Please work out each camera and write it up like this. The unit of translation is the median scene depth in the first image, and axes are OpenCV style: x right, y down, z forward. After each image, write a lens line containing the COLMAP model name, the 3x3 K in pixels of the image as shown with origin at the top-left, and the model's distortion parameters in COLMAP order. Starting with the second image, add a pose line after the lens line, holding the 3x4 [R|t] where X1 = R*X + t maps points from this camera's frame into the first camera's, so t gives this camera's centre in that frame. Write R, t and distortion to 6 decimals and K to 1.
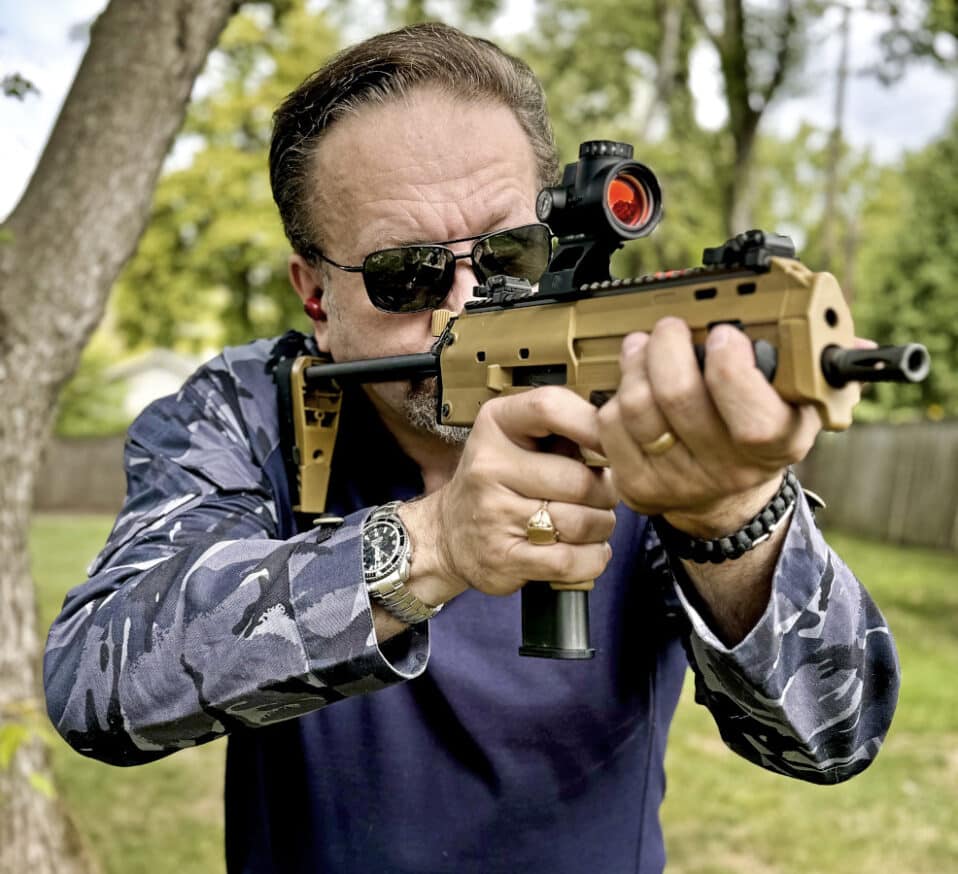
lens RADIAL K [[1104.3, 0, 480.9], [0, 1104.3, 435.5], [0, 0, 1]] dist [0.010502, 0.000000]
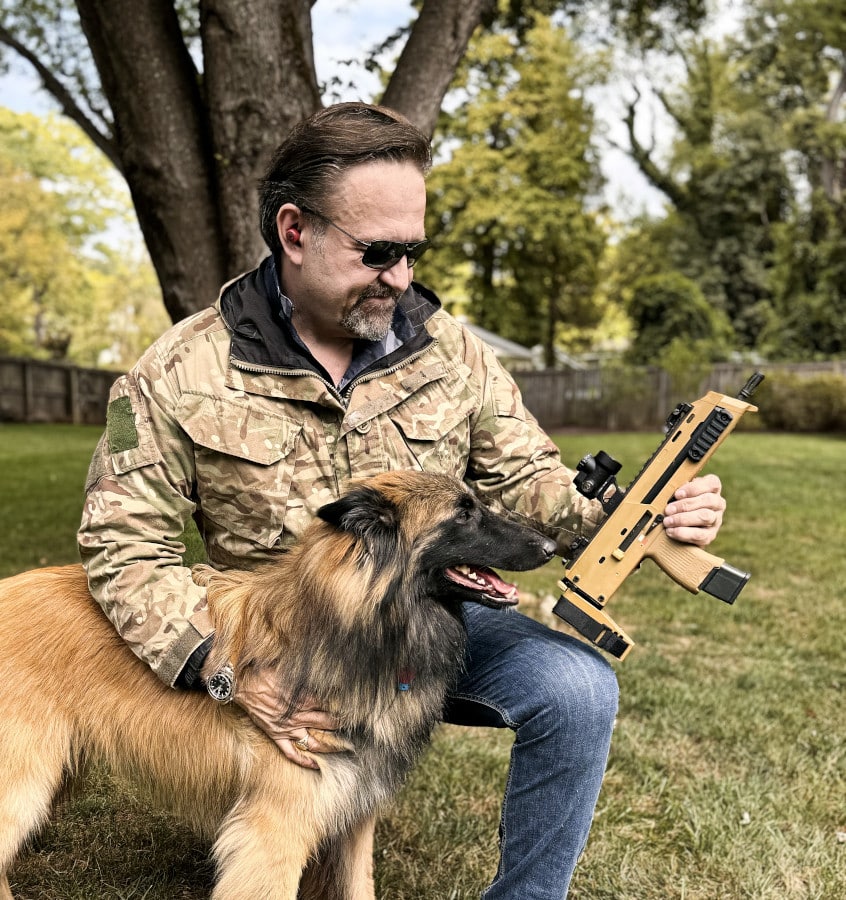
lens RADIAL K [[1029.5, 0, 422.6], [0, 1029.5, 451.0], [0, 0, 1]] dist [0.005765, 0.000000]
pose [[0.962514, 0.043585, -0.267707, 0.033359], [-0.038827, 0.998980, 0.023045, 0.059109], [0.268438, -0.011787, 0.963225, -0.134278]]
